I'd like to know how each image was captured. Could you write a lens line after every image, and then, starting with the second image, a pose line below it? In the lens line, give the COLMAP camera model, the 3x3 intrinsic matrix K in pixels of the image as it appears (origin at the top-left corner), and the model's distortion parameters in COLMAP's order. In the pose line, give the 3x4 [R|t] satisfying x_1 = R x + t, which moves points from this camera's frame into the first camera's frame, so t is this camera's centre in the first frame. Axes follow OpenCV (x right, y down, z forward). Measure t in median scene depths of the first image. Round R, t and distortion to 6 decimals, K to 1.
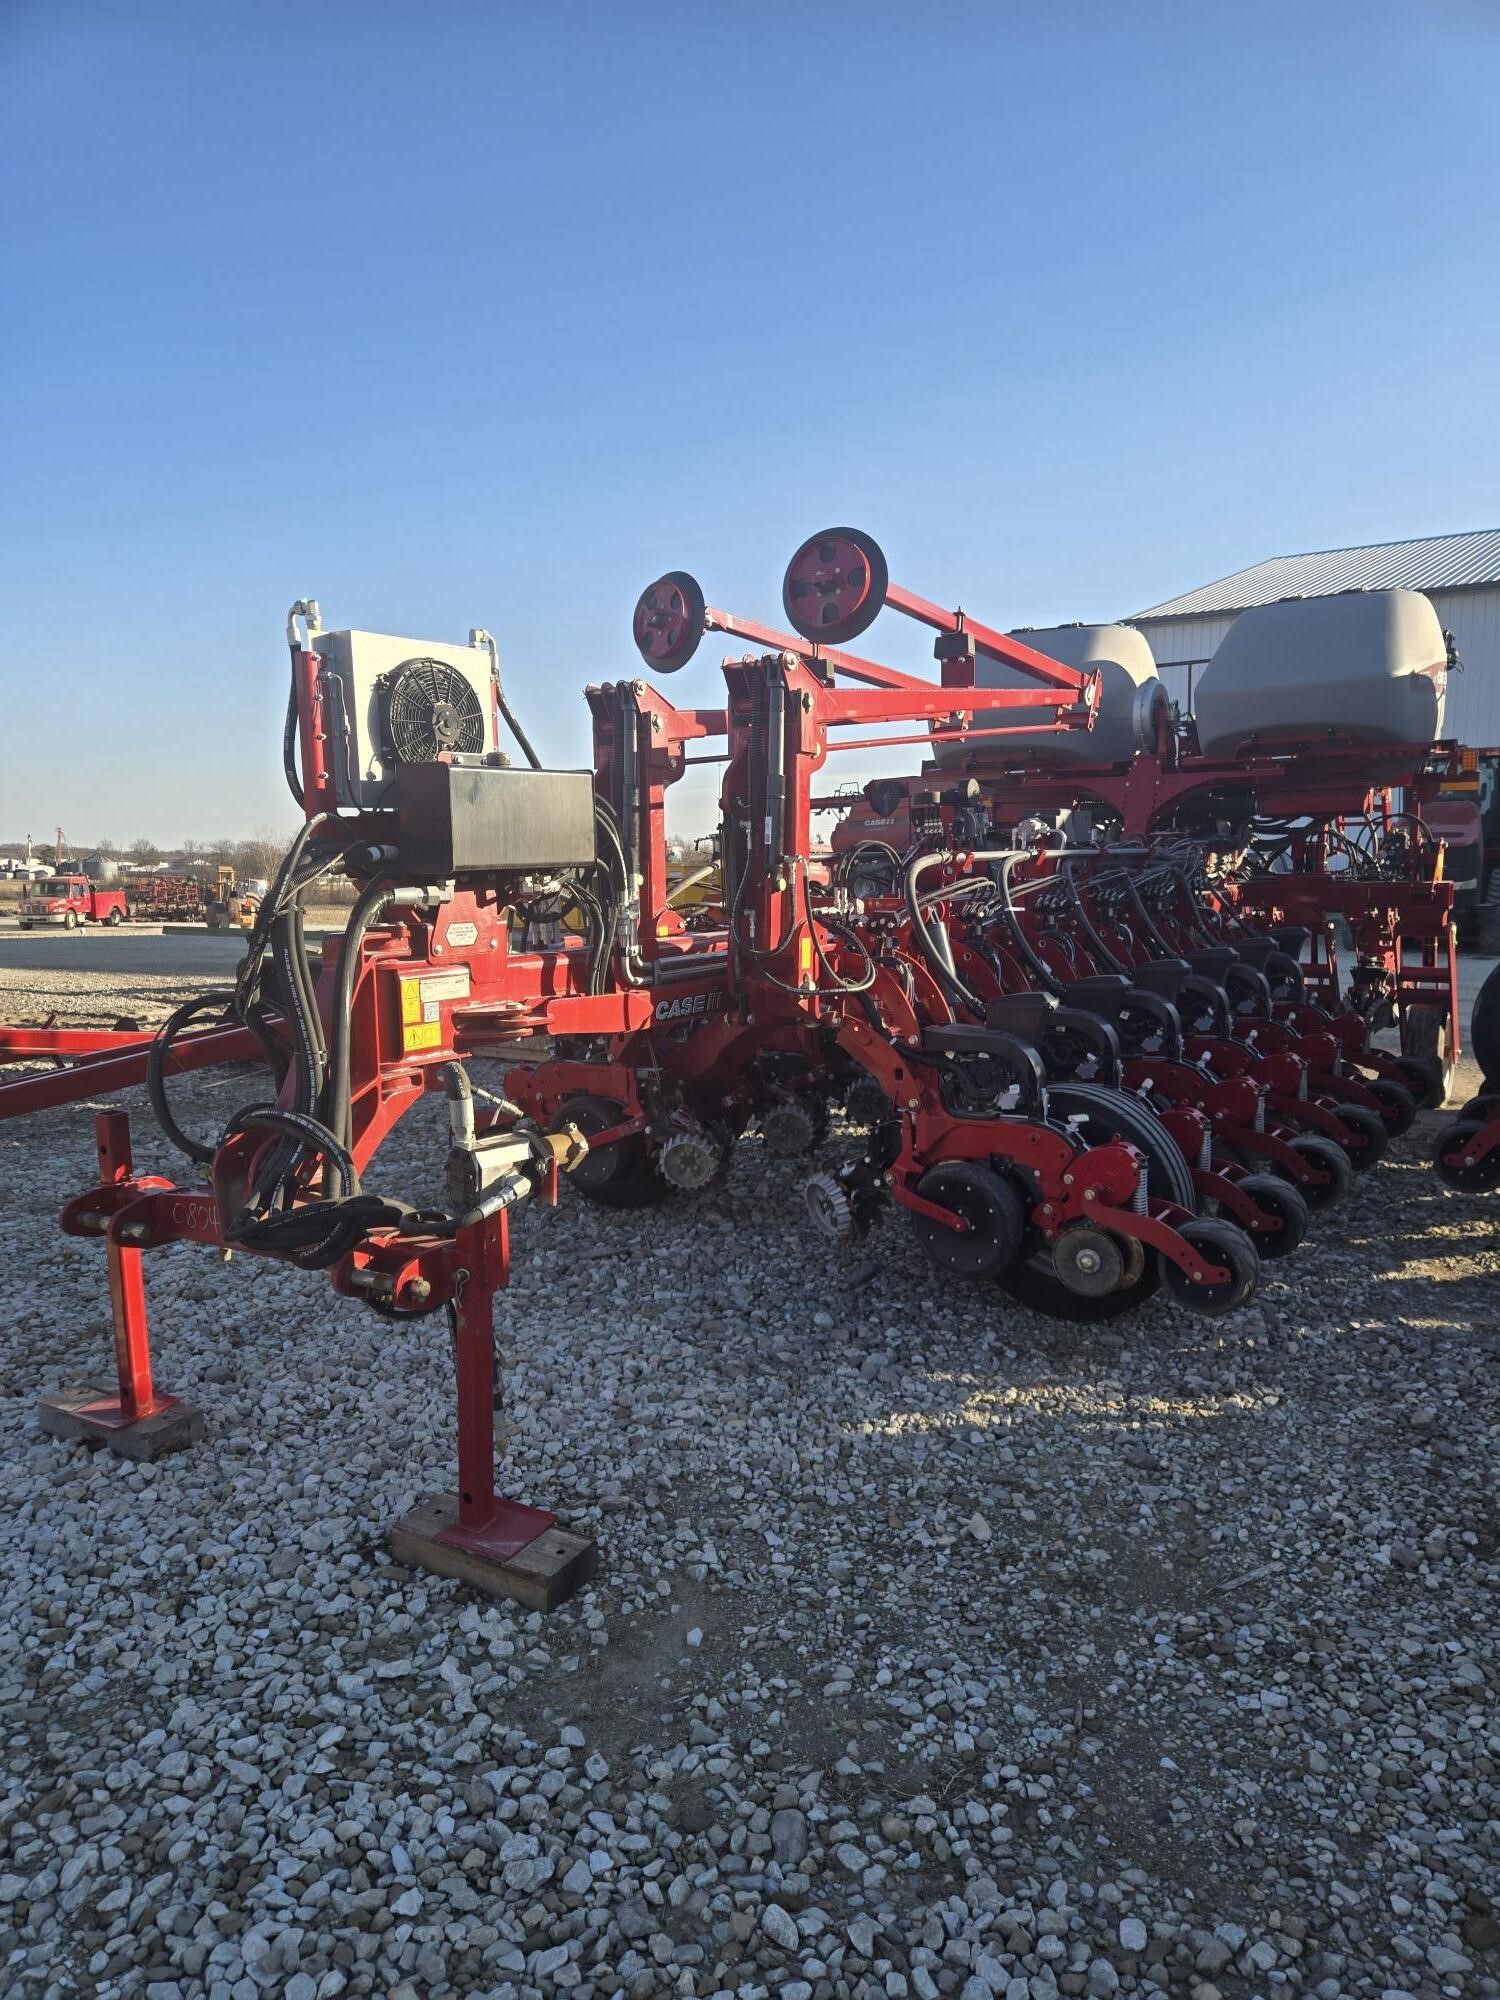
lens RADIAL K [[1393.8, 0, 750.0], [0, 1393.8, 1000.0], [0, 0, 1]] dist [0.069793, -0.069953]
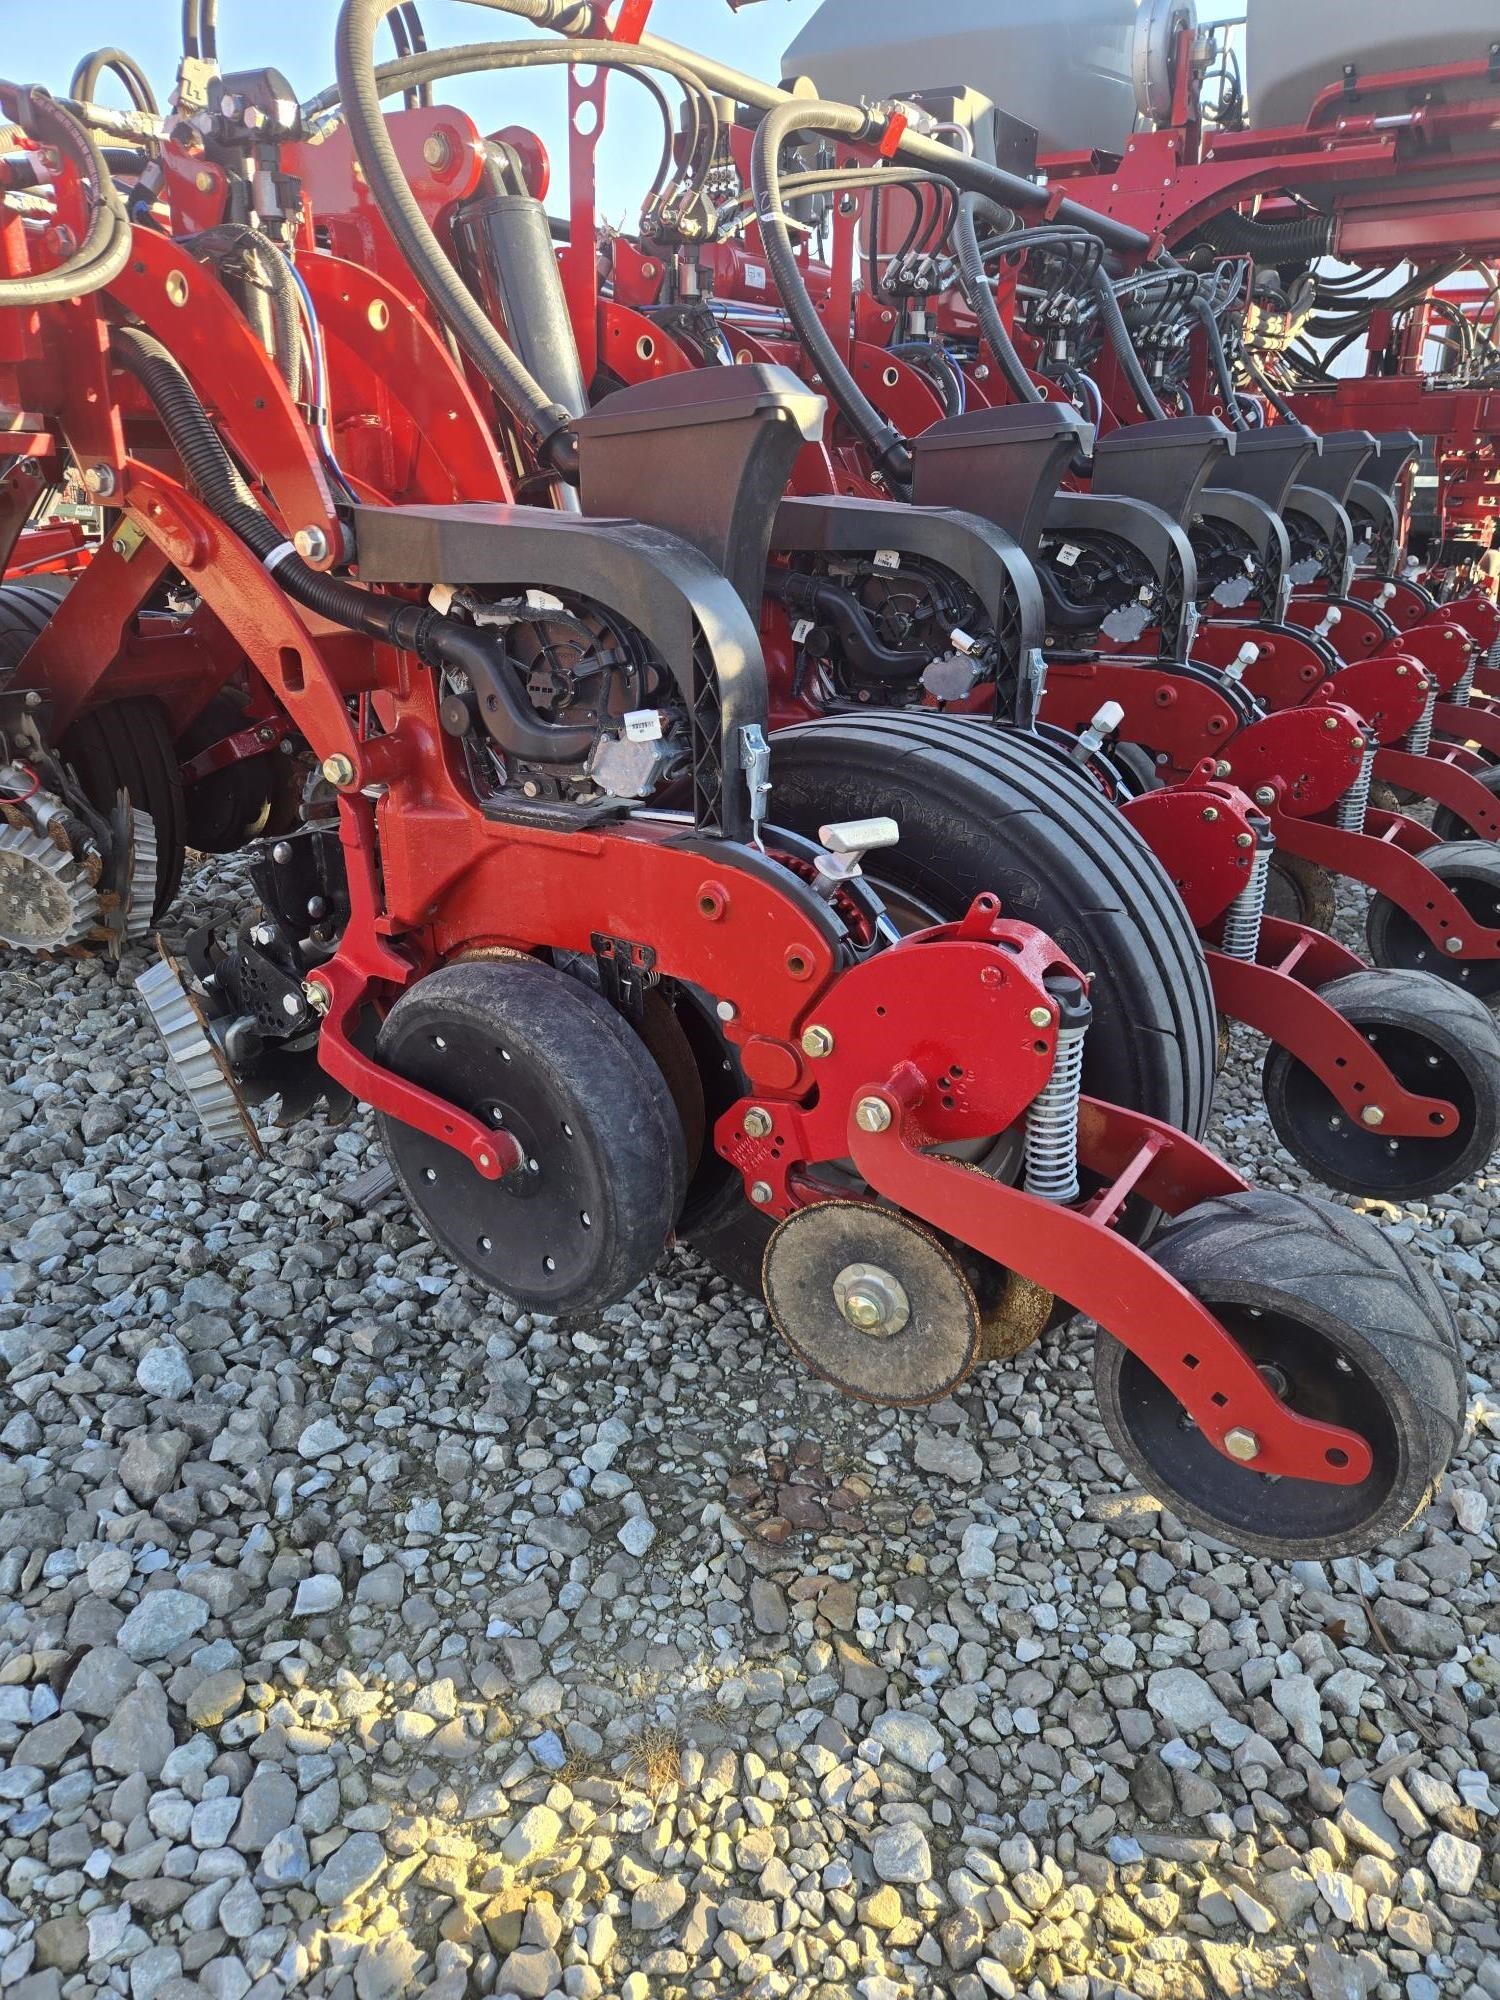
lens RADIAL K [[1393.8, 0, 750.0], [0, 1393.8, 1000.0], [0, 0, 1]] dist [0.069793, -0.069953]
pose [[0.999313, 0.007274, 0.036332, 0.199495], [-0.016247, 0.967277, 0.253201, 0.045355], [-0.033301, -0.253618, 0.966731, 0.709052]]
